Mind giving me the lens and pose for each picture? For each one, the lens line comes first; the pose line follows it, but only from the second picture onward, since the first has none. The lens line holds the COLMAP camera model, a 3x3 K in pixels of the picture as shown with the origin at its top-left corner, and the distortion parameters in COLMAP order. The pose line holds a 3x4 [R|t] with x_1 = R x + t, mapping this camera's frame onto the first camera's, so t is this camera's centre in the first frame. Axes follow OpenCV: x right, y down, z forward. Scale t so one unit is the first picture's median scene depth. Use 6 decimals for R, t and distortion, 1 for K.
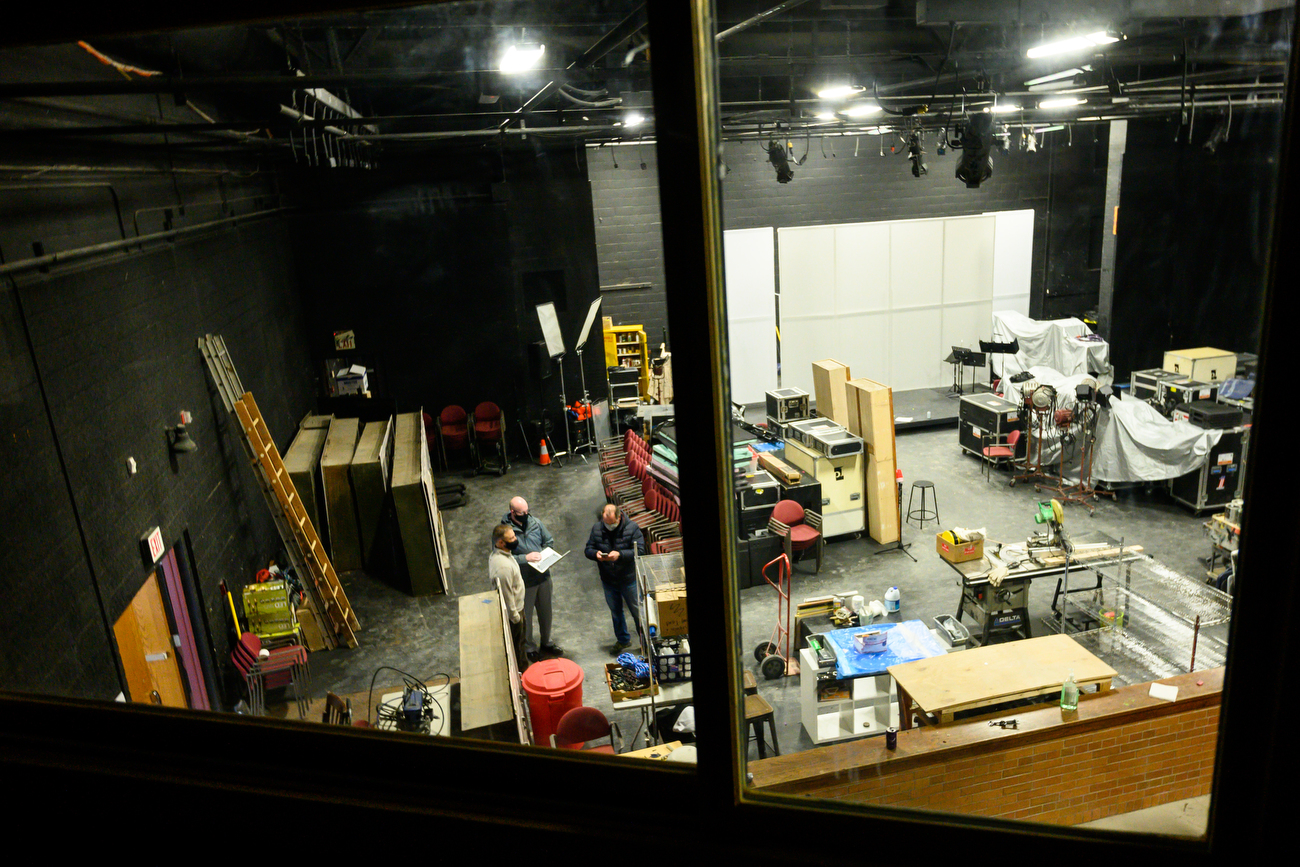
lens RADIAL K [[921.5, 0, 741.3], [0, 921.5, 467.4], [0, 0, 1]] dist [-0.008897, 0.001117]
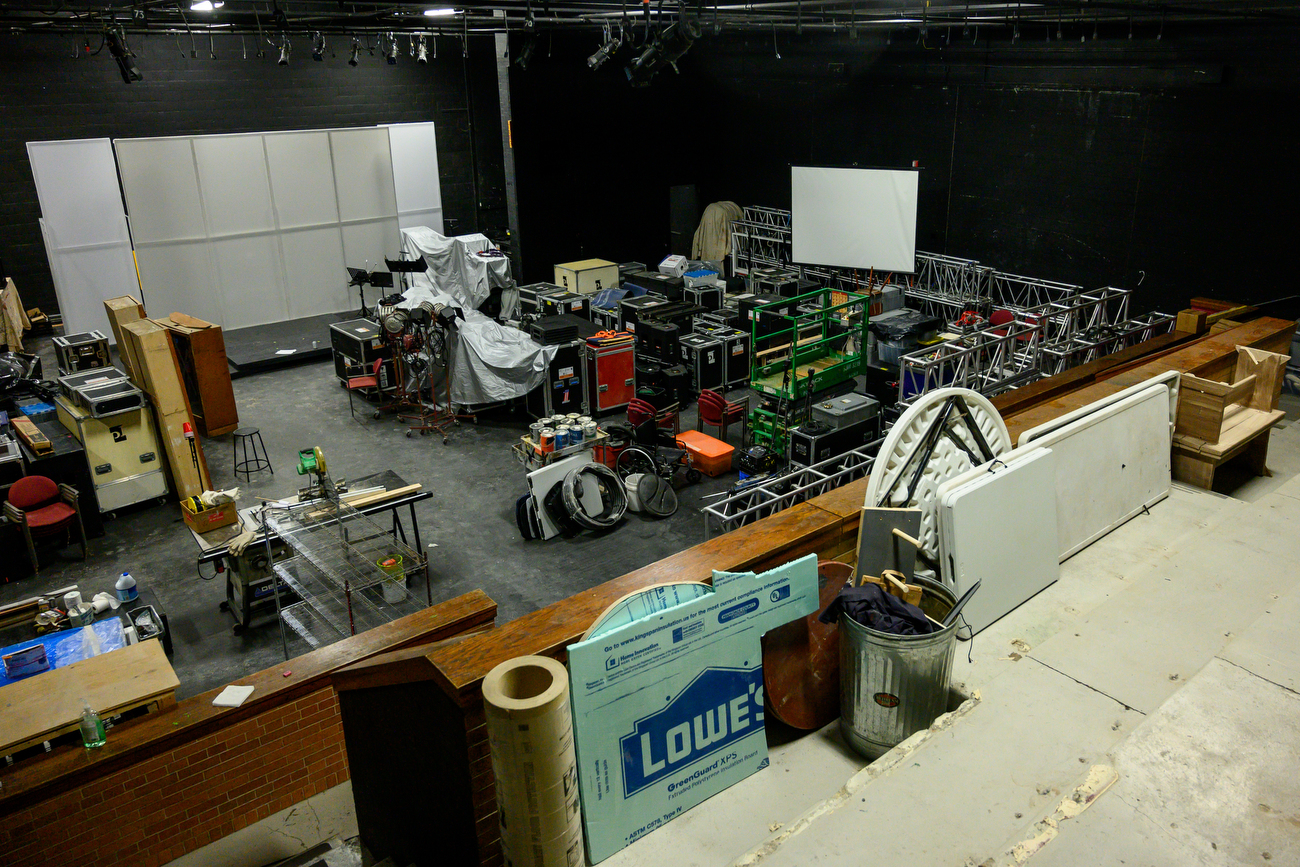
lens RADIAL K [[921.5, 0, 681.2], [0, 921.5, 390.5], [0, 0, 1]] dist [-0.008897, 0.001117]
pose [[0.909314, -0.099400, 0.404063, 0.207435], [0.093688, 0.995023, 0.033939, -0.011158], [-0.405426, 0.006995, 0.914101, 0.019052]]
